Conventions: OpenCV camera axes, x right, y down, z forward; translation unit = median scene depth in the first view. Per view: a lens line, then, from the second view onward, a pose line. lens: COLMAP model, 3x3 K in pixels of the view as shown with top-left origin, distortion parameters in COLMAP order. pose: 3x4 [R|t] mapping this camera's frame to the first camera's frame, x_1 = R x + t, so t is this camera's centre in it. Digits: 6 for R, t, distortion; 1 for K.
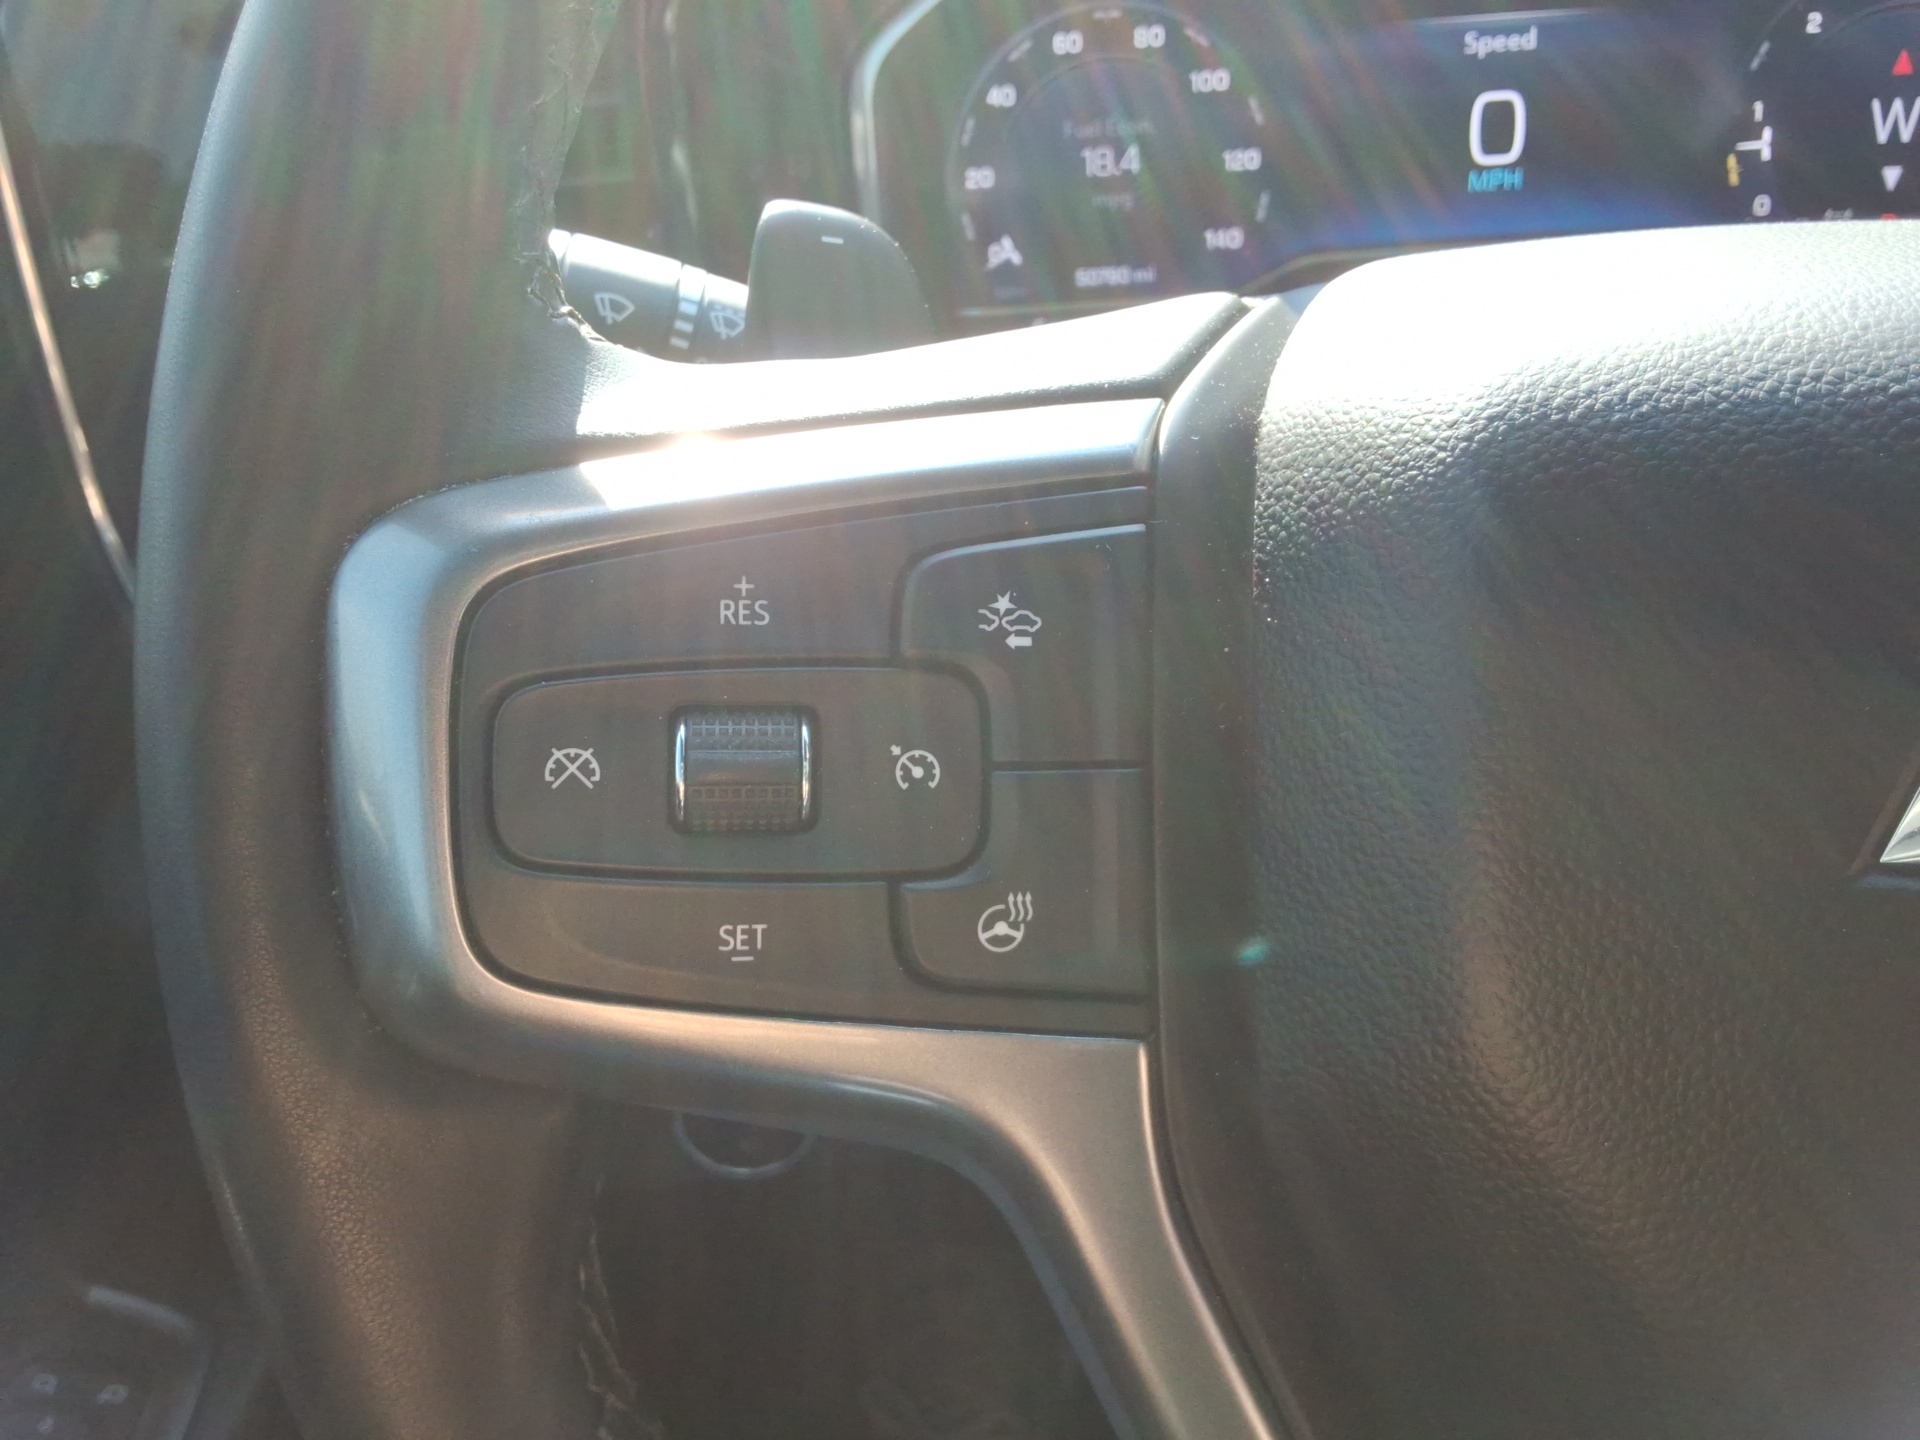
lens RADIAL K [[1537.6, 0, 951.6], [0, 1537.6, 761.5], [0, 0, 1]] dist [0.117410, -0.182970]
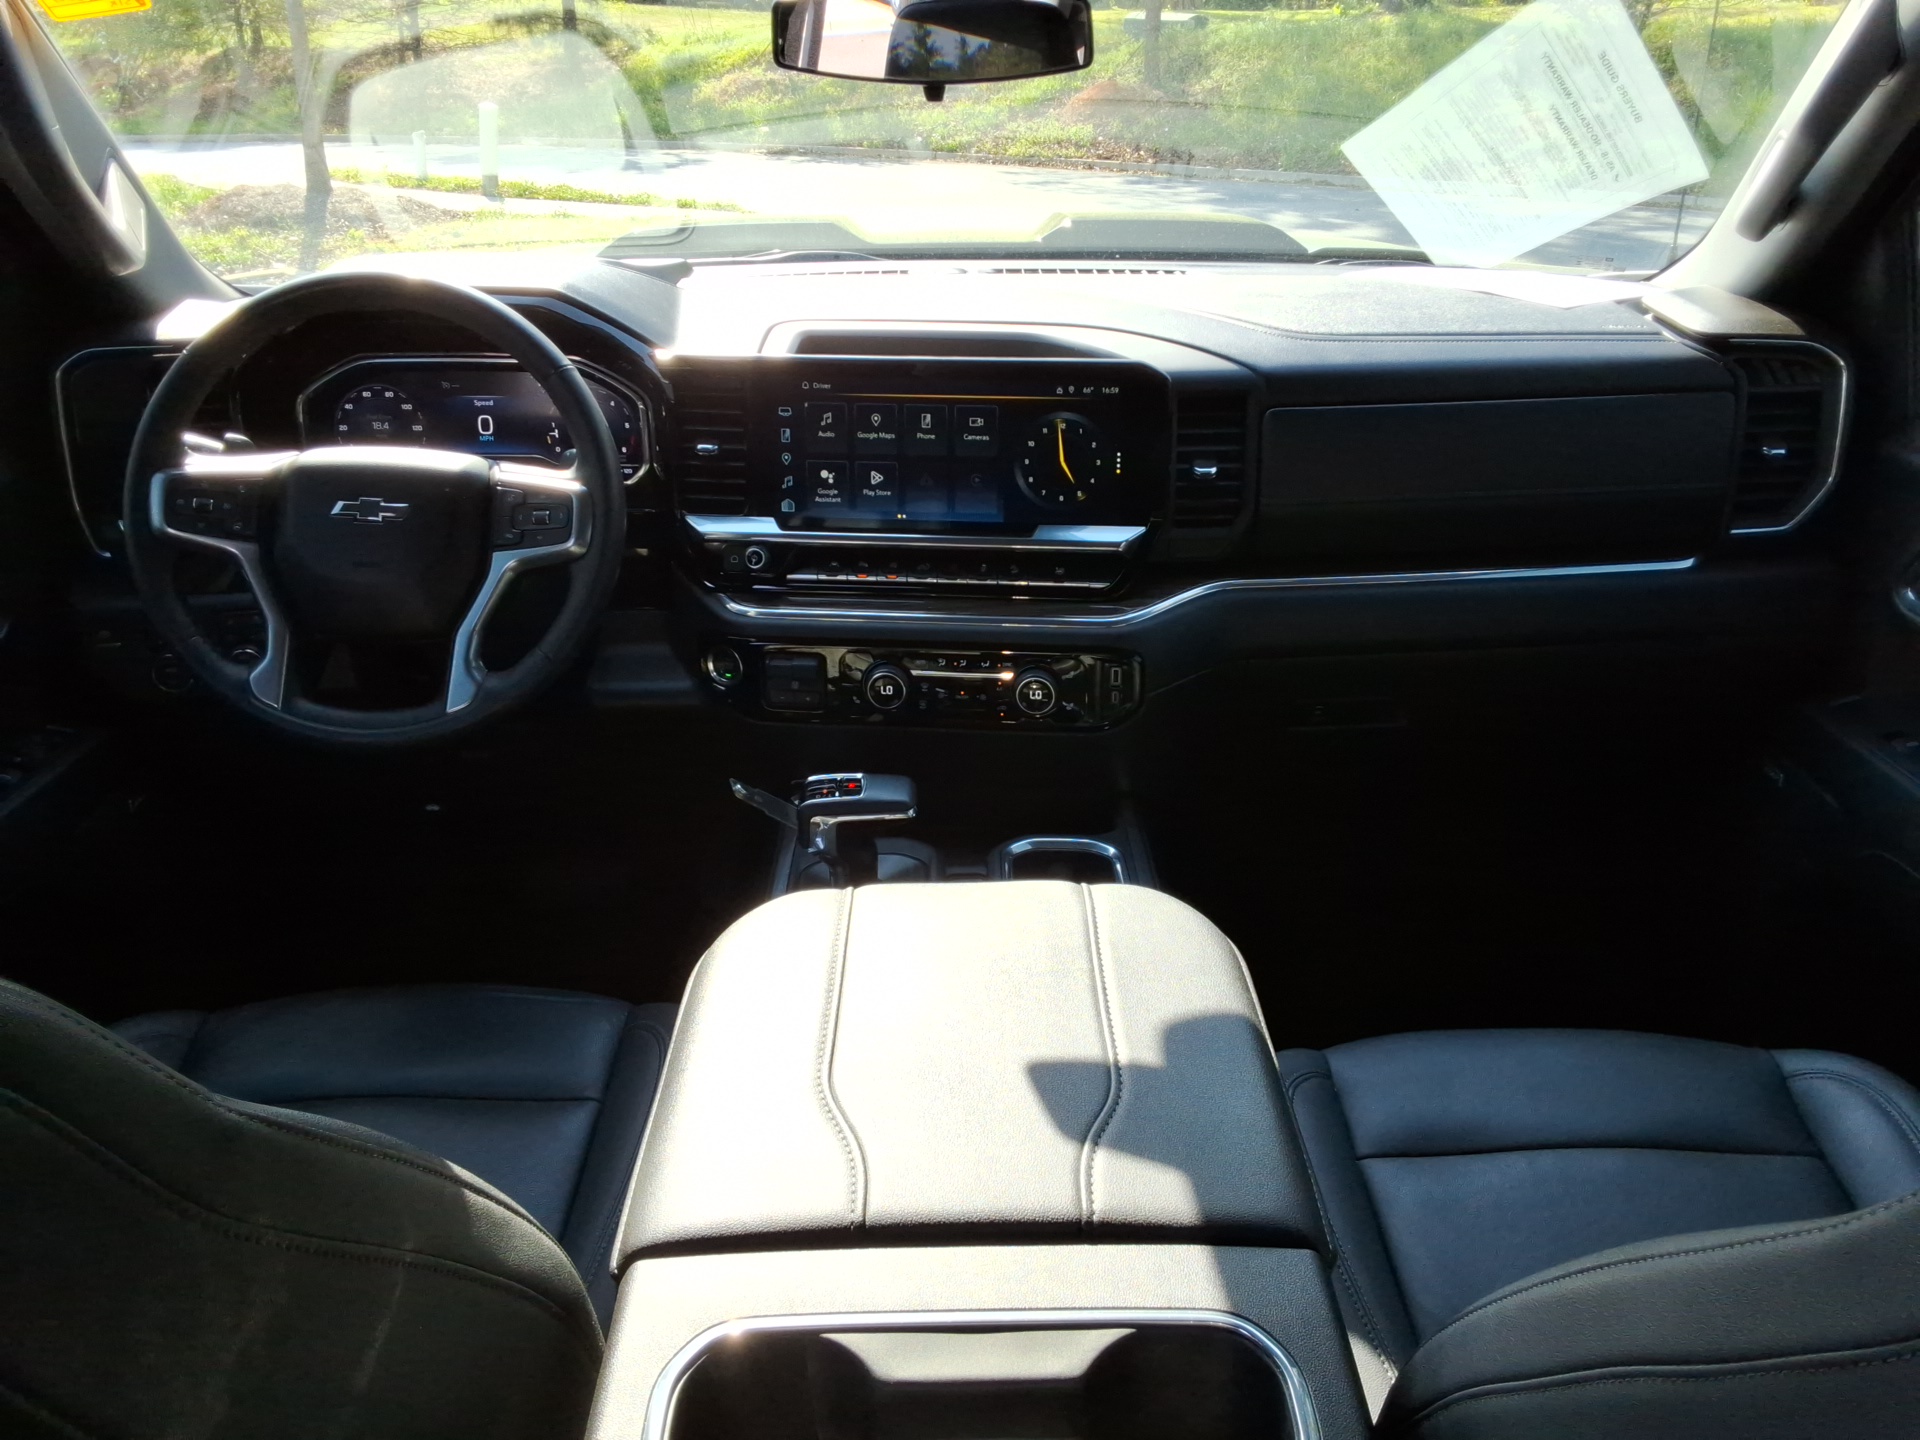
lens RADIAL K [[1537.6, 0, 966.2], [0, 1537.6, 729.9], [0, 0, 1]] dist [0.117410, -0.182970]
pose [[0.989969, 0.034162, 0.137091, 1.007557], [-0.012992, 0.988227, -0.152443, 0.872810], [-0.140685, 0.149132, 0.978758, -2.710303]]
